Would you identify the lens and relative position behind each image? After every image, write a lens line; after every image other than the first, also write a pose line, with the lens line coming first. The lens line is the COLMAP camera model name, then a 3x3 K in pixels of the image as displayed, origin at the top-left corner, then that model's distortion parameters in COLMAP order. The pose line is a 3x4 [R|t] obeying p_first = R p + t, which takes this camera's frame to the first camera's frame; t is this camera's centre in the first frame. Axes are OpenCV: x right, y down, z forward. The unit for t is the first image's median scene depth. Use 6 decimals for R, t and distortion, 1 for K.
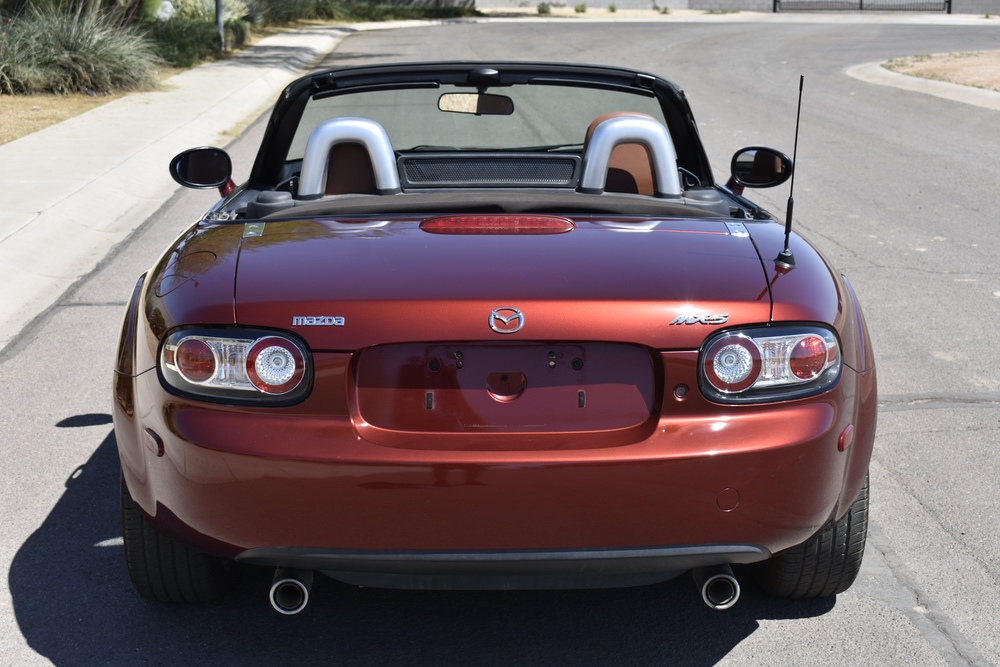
lens RADIAL K [[1688.8, 0, 500.0], [0, 1688.8, 333.5], [0, 0, 1]] dist [0.007853, 0.009097]
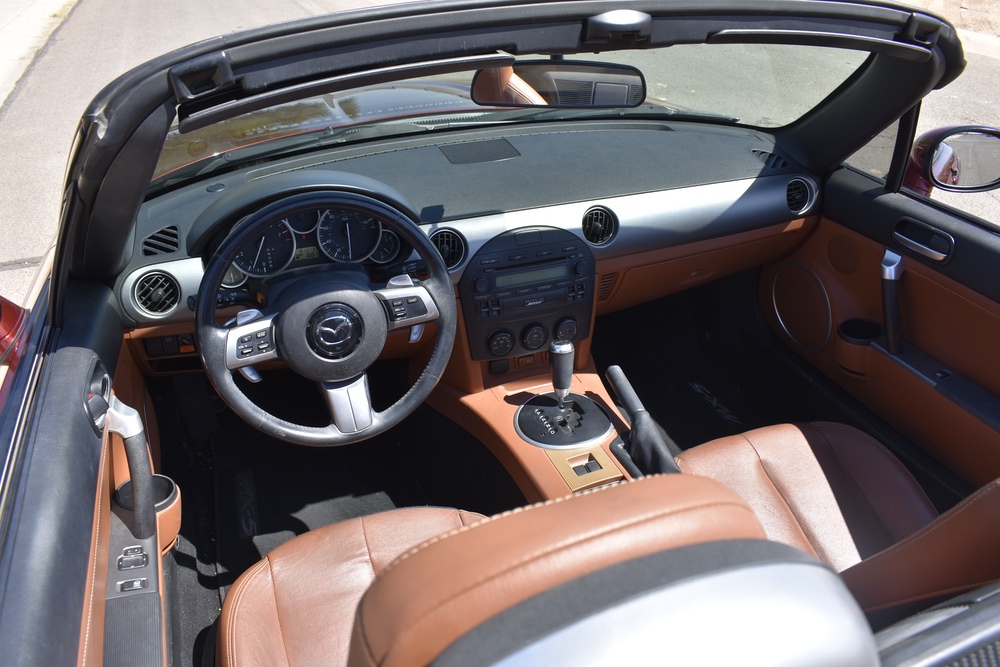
lens RADIAL K [[781.7, 0, 500.0], [0, 781.7, 333.5], [0, 0, 1]] dist [-0.091881, 0.002887]
pose [[0.945450, -0.168464, 0.278827, -0.099293], [0.072348, 0.943114, 0.324502, -0.145455], [-0.317632, -0.286627, 0.903855, 0.823477]]
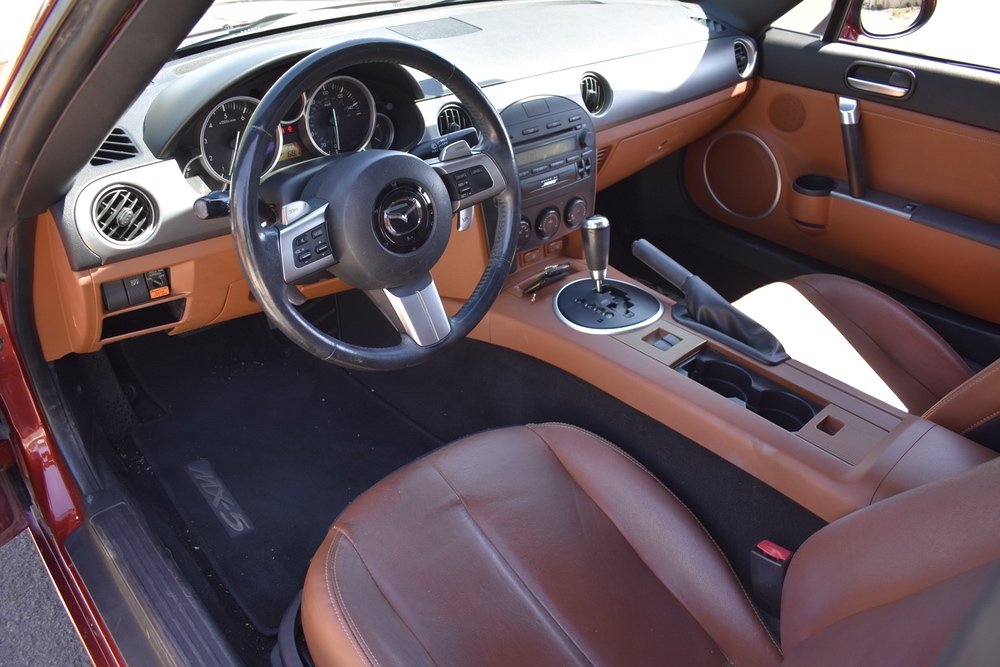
lens RADIAL K [[786.8, 0, 500.0], [0, 786.8, 333.5], [0, 0, 1]] dist [-0.081645, -0.005106]
pose [[0.765276, -0.338549, 0.547483, -0.169259], [0.128701, 0.913821, 0.385183, -0.119382], [-0.630705, -0.224310, 0.742897, 0.887373]]
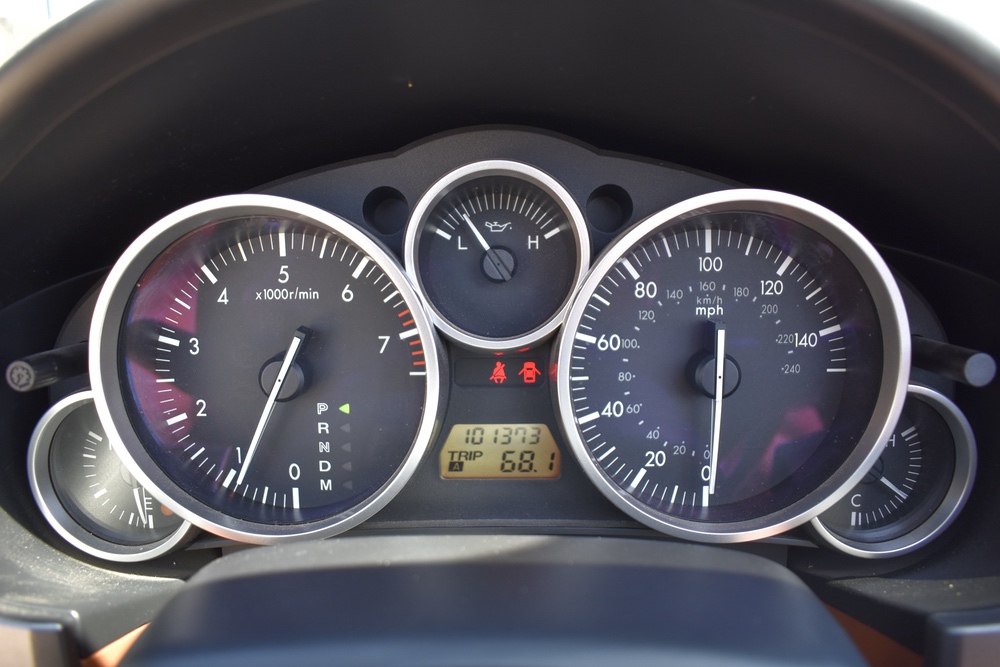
lens RADIAL K [[786.8, 0, 500.0], [0, 786.8, 333.5], [0, 0, 1]] dist [-0.081645, -0.005106]
pose [[0.999385, 0.000238, -0.035071, -0.081562], [0.003076, 0.995530, 0.094397, -0.104487], [0.034937, -0.094447, 0.994917, 1.032767]]
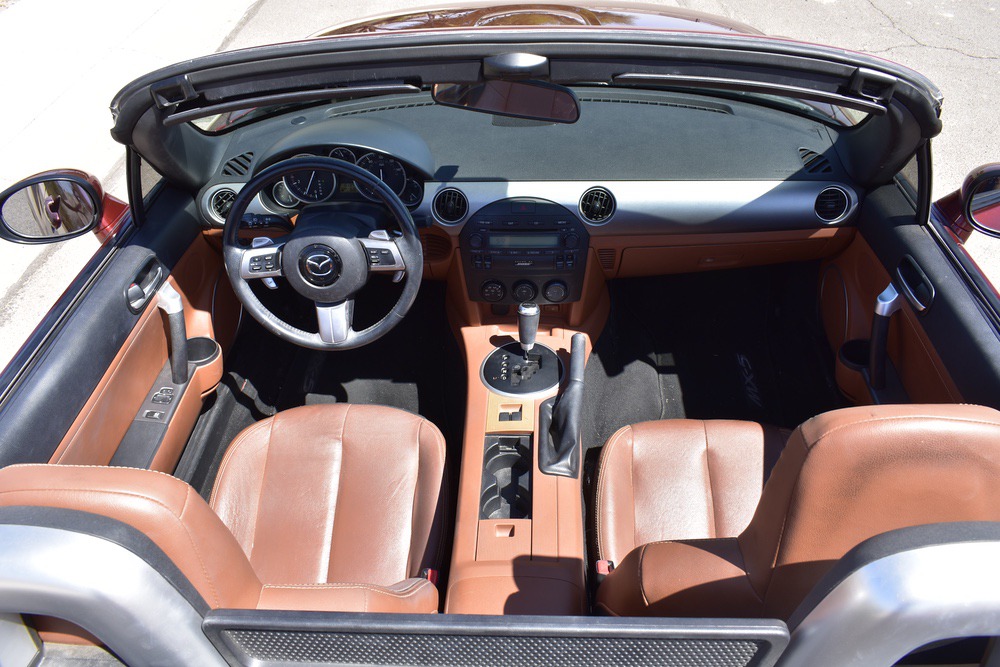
lens RADIAL K [[786.8, 0, 500.0], [0, 786.8, 333.5], [0, 0, 1]] dist [-0.081645, -0.005106]
pose [[0.996608, 0.022543, -0.079149, 0.004527], [0.017552, 0.881404, 0.472037, -0.188671], [0.080404, -0.471825, 0.878019, 0.782106]]
